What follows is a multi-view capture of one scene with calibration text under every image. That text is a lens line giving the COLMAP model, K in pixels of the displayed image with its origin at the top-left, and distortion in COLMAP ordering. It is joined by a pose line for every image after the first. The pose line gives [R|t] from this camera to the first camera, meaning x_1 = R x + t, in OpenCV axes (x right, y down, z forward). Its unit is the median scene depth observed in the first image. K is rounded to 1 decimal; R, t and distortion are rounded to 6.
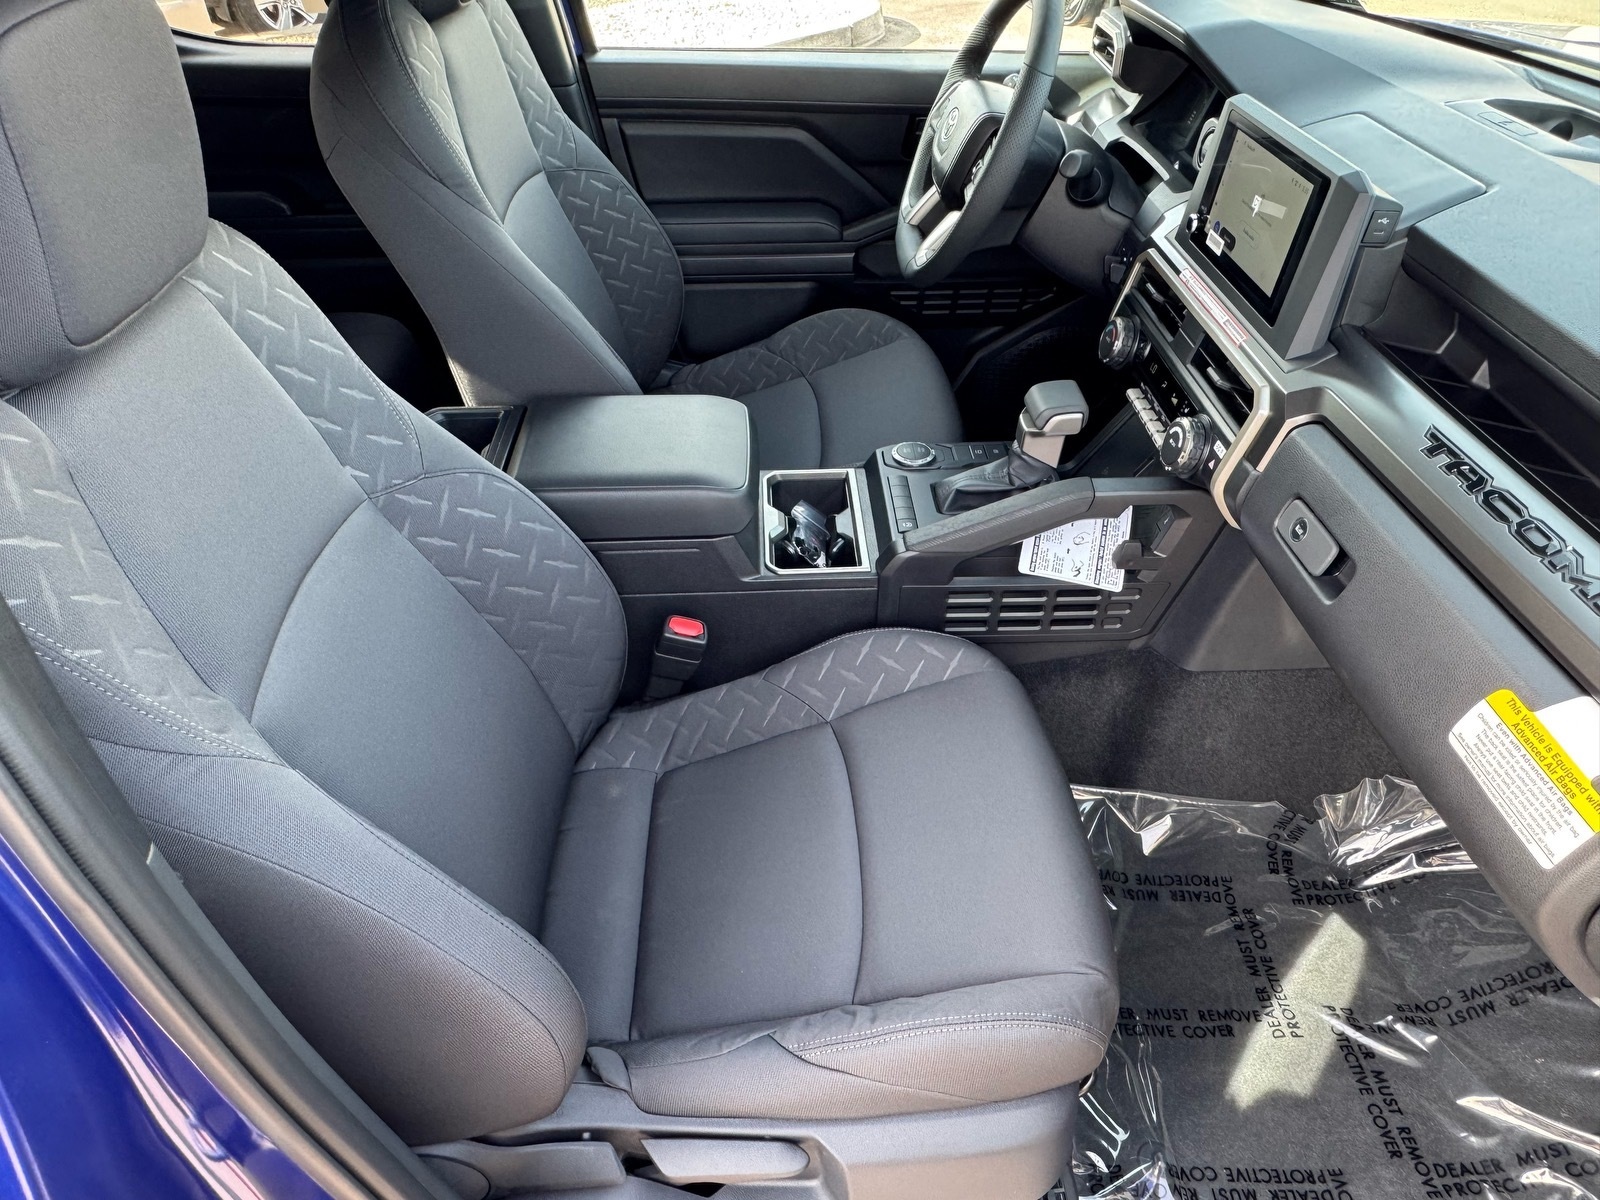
lens RADIAL K [[1024.9, 0, 796.5], [0, 1024.9, 606.3], [0, 0, 1]] dist [-0.001955, 0.003903]
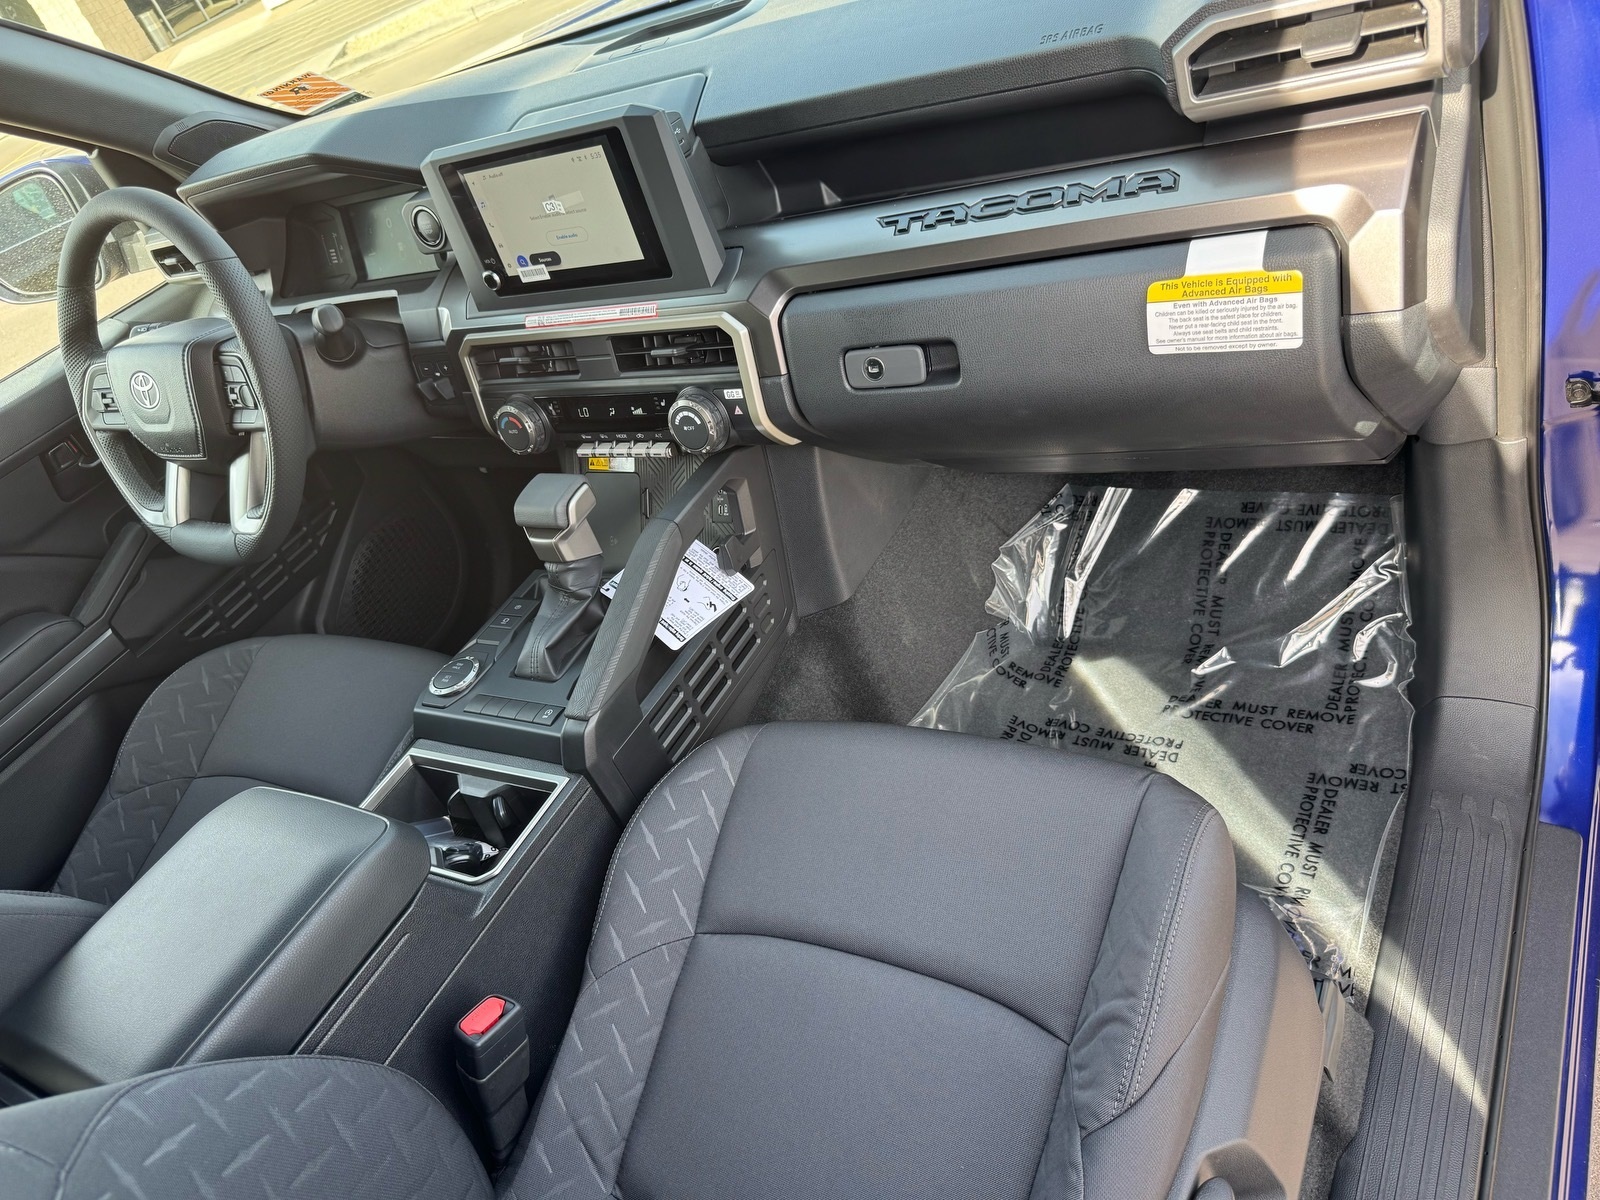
lens RADIAL K [[1153.2, 0, 800.0], [0, 1153.2, 600.0], [0, 0, 1]] dist [0.189440, -0.433123]
pose [[0.486082, -0.655687, 0.577754, -0.291350], [0.769051, 0.634941, 0.073562, -0.055760], [-0.415073, 0.408565, 0.812890, 0.145469]]
